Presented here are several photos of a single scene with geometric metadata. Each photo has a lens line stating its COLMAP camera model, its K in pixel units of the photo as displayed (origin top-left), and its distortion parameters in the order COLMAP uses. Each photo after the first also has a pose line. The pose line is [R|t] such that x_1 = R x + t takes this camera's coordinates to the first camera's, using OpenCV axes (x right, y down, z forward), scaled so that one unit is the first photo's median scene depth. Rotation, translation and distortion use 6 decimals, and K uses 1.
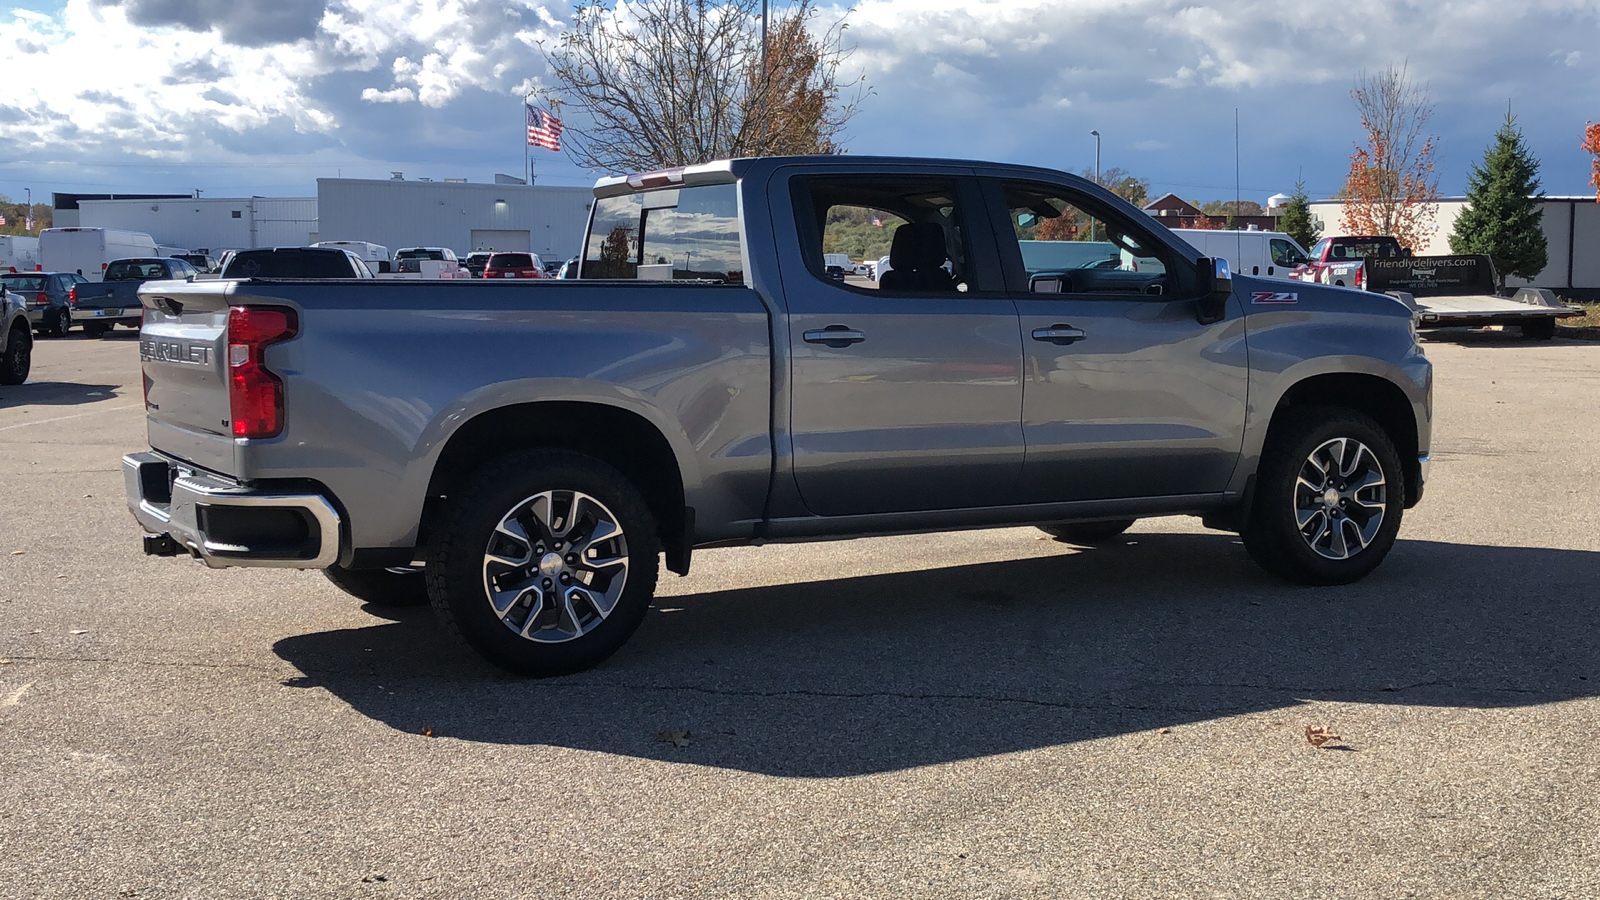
lens RADIAL K [[1865.4, 0, 795.6], [0, 1865.4, 408.0], [0, 0, 1]] dist [0.197180, -0.724898]
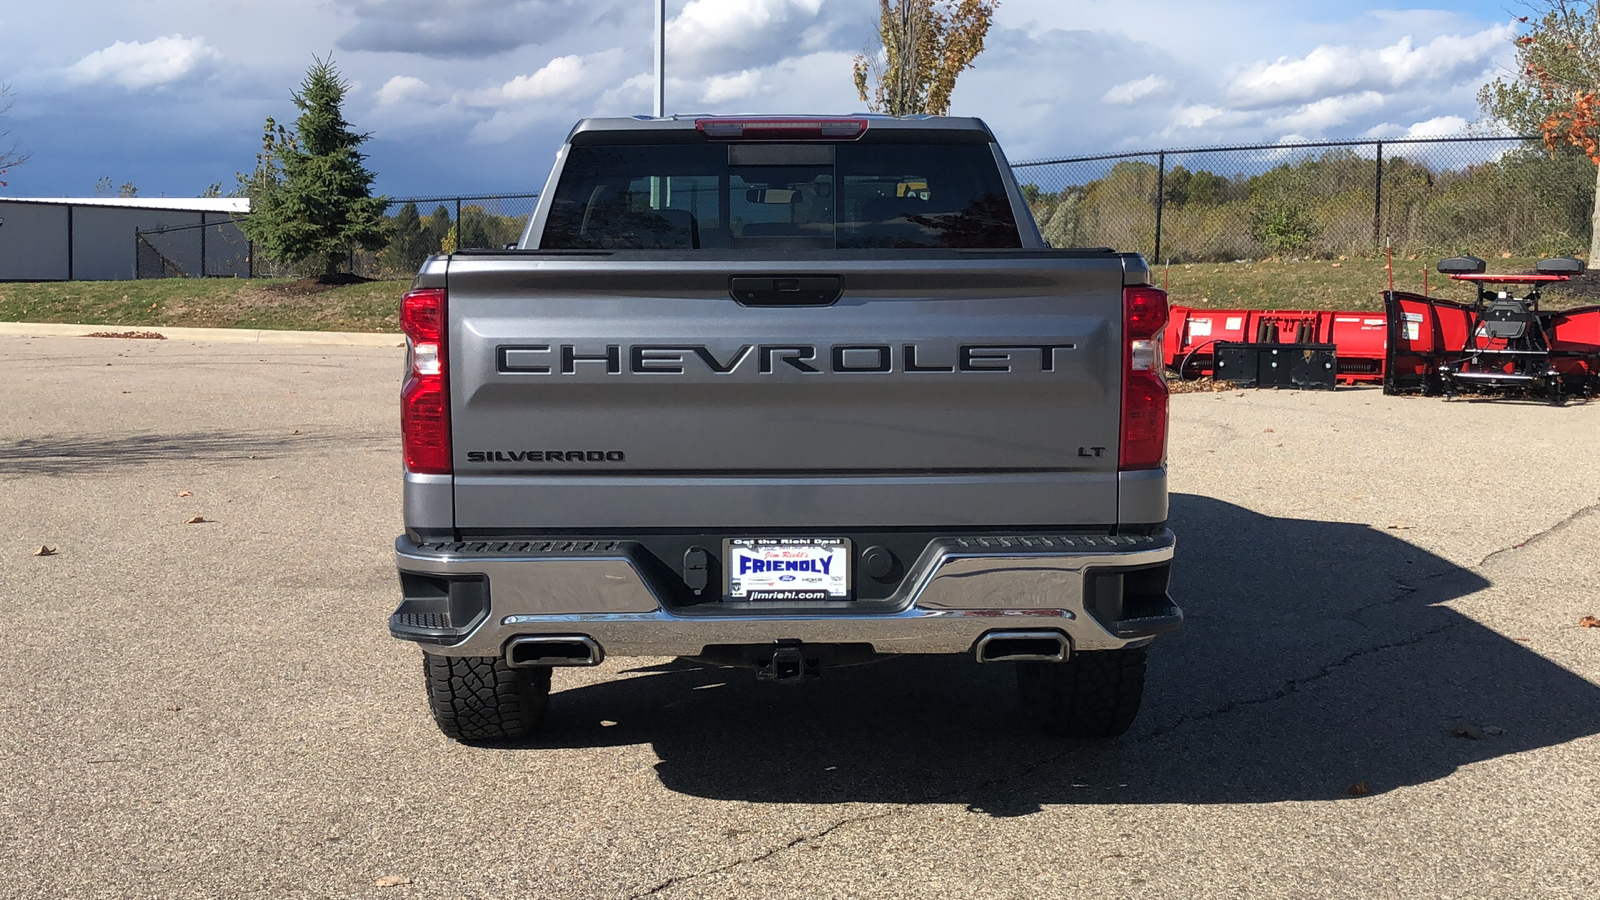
lens RADIAL K [[1865.4, 0, 795.6], [0, 1865.4, 408.0], [0, 0, 1]] dist [0.197180, -0.724898]
pose [[0.457590, -0.060044, 0.887134, -0.887457], [0.054725, 0.997728, 0.039302, -0.038819], [-0.887478, 0.030564, 0.459836, 0.703343]]
